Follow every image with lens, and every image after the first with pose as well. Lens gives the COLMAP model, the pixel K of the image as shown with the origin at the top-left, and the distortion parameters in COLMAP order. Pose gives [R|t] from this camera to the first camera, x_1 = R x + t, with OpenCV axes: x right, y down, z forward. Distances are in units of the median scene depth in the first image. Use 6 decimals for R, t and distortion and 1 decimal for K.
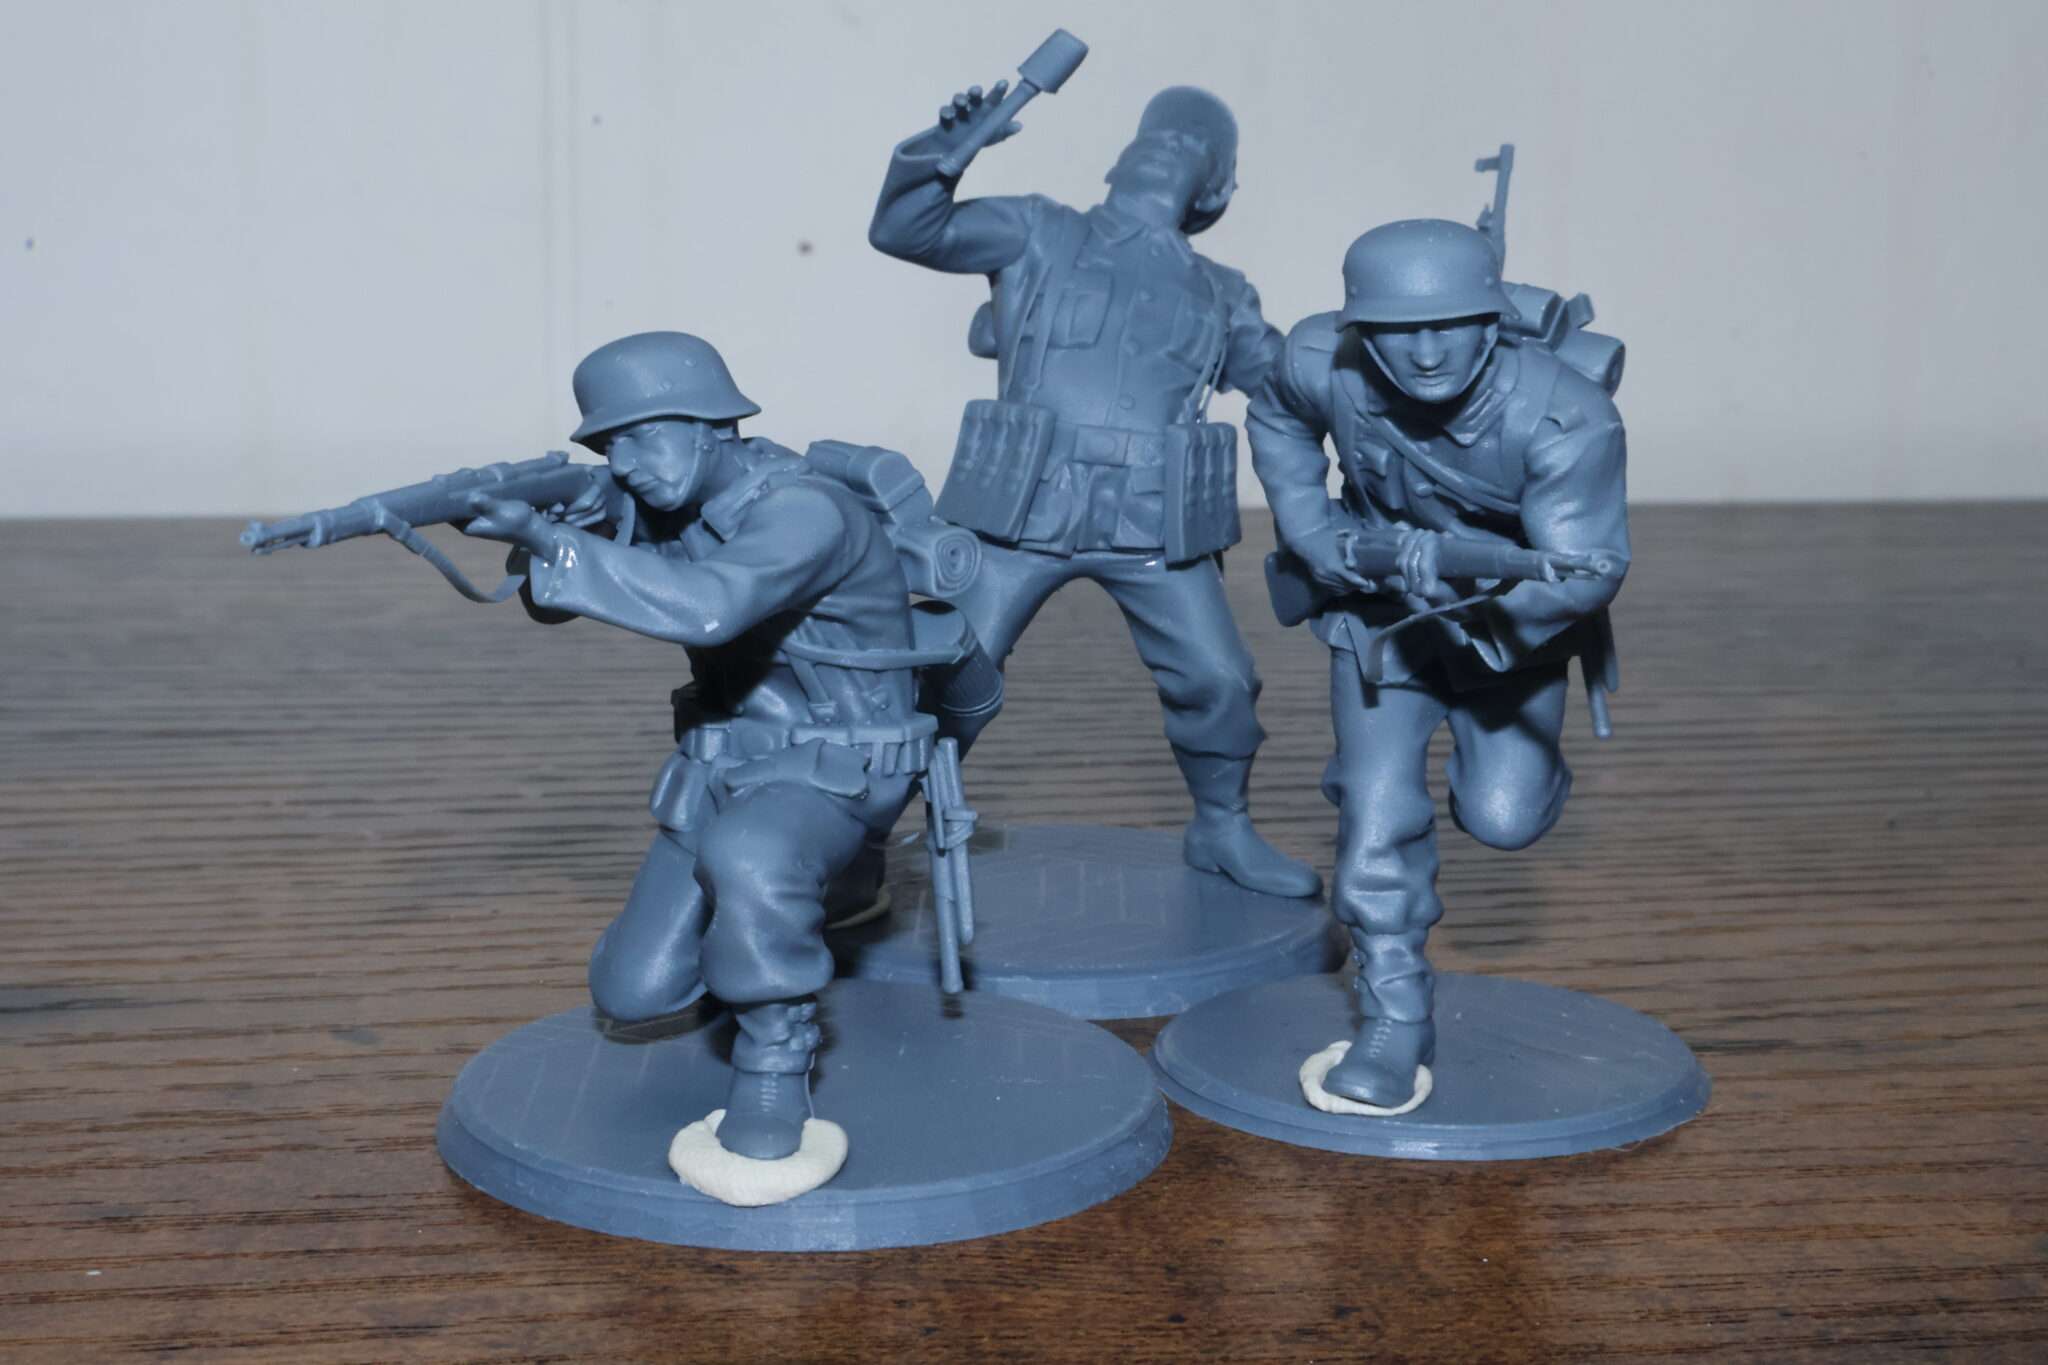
lens RADIAL K [[3618.2, 0, 1018.2], [0, 3618.2, 686.6], [0, 0, 1]] dist [-0.036920, 0.000000]
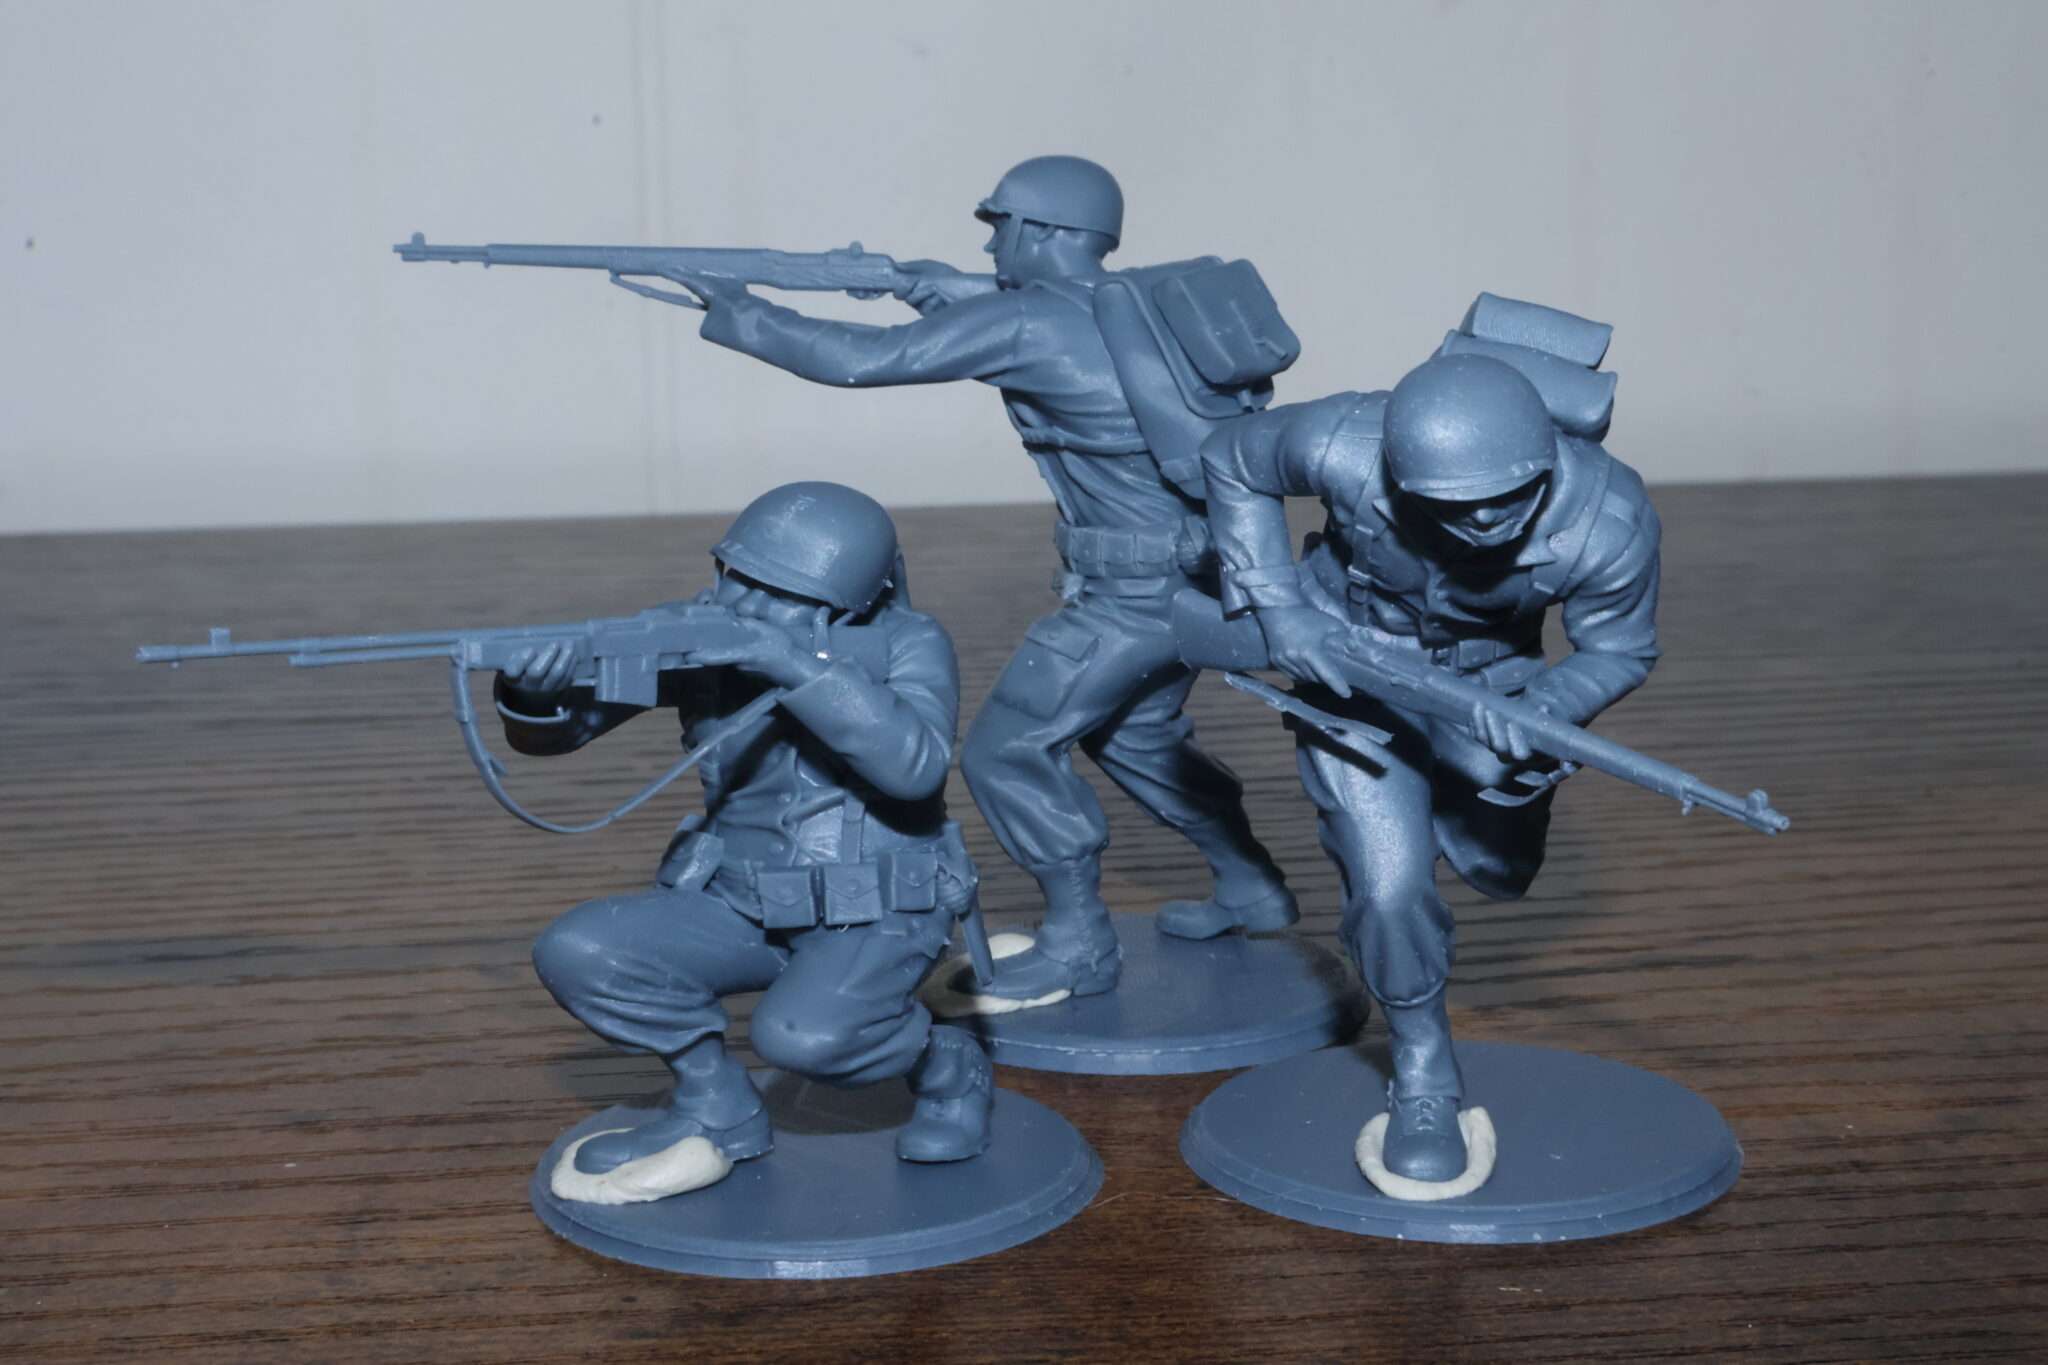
lens RADIAL K [[3618.2, 0, 1029.6], [0, 3618.2, 676.0], [0, 0, 1]] dist [-0.036920, 0.000000]
pose [[0.999536, -0.020490, -0.022534, 0.014661], [0.020494, 0.999790, -0.000047, 0.005342], [0.022530, -0.000415, 0.999746, -0.155656]]
